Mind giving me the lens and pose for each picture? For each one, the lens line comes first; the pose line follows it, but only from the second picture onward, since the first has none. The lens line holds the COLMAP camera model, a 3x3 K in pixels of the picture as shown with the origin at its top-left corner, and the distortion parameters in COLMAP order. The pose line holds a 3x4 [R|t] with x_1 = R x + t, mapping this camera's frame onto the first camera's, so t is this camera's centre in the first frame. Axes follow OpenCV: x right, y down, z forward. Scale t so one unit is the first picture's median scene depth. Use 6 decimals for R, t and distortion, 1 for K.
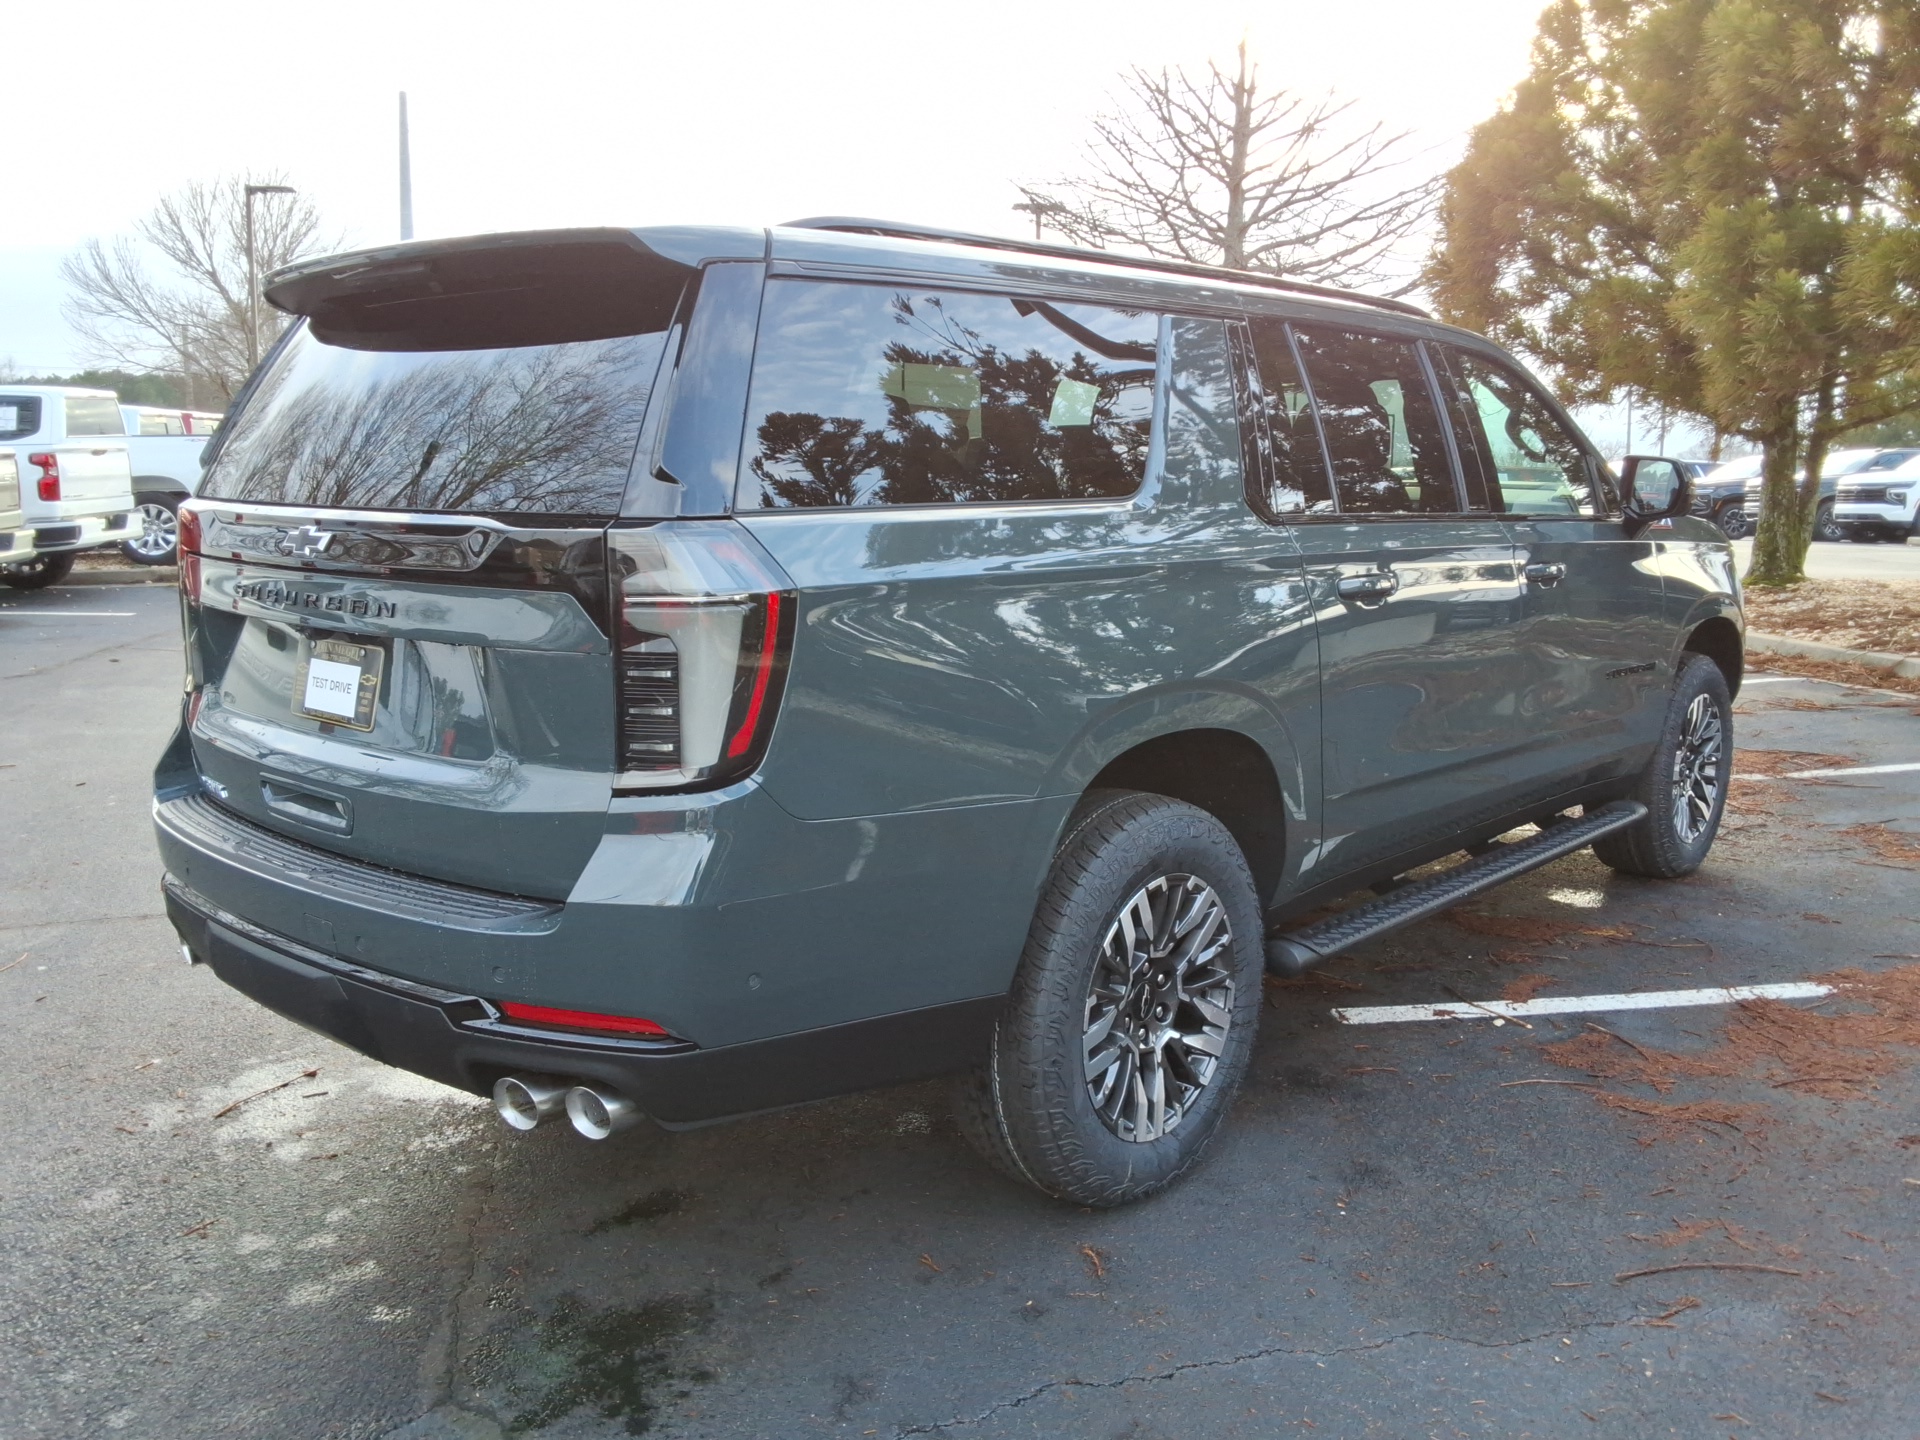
lens RADIAL K [[1525.6, 0, 972.2], [0, 1525.6, 700.5], [0, 0, 1]] dist [0.130321, -0.208776]
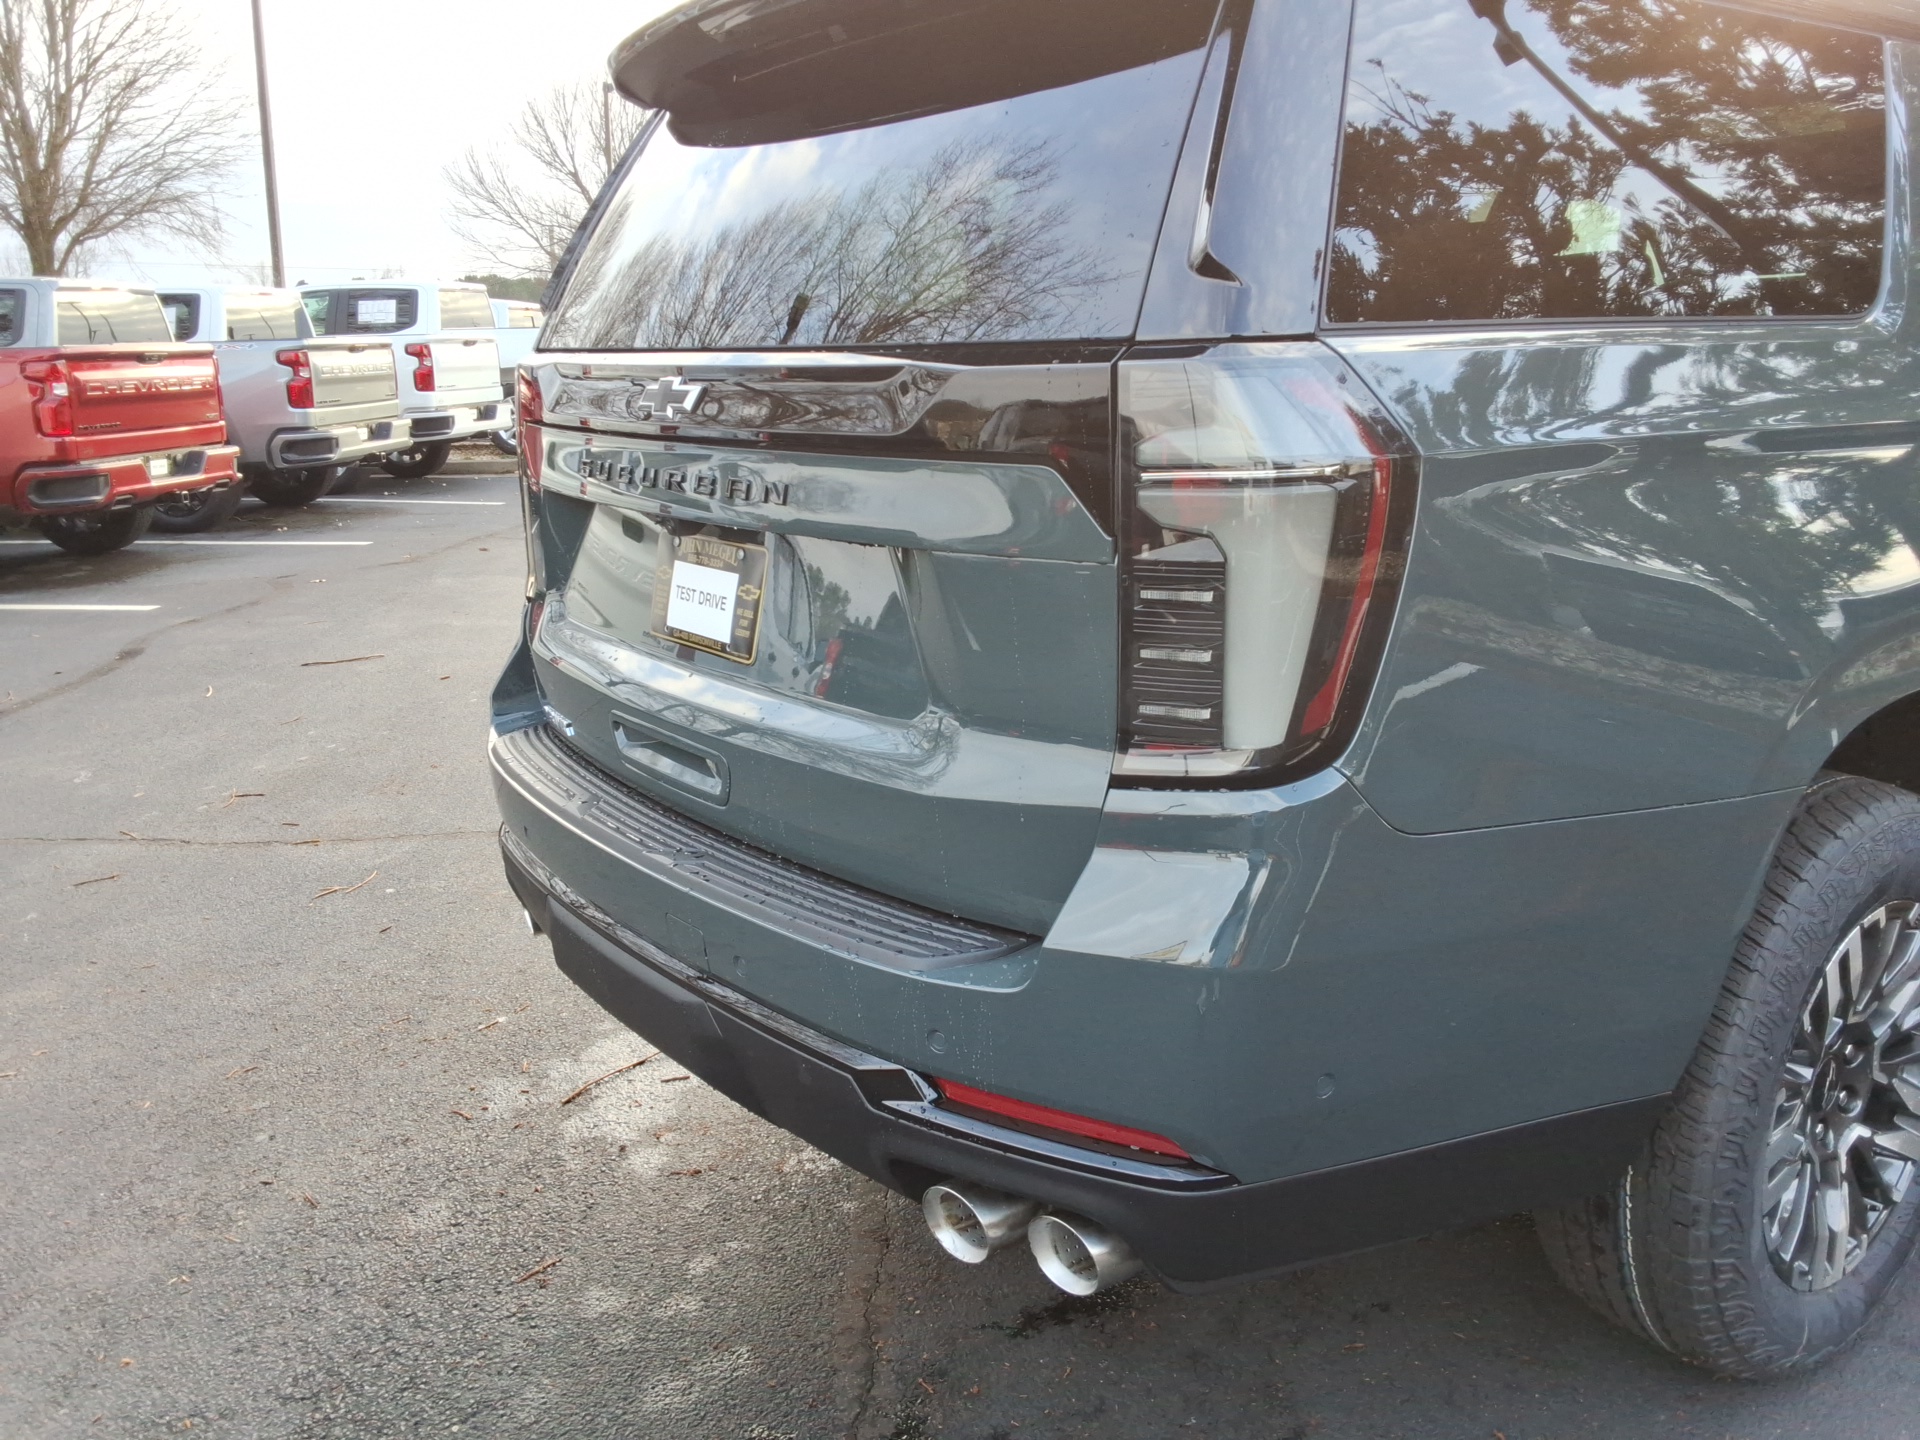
lens RADIAL K [[1525.6, 0, 972.2], [0, 1525.6, 700.5], [0, 0, 1]] dist [0.130321, -0.208776]
pose [[0.978956, 0.030412, -0.201792, -0.124121], [-0.016435, 0.997371, 0.070582, -0.013150], [0.203407, -0.065780, 0.976882, 0.279499]]
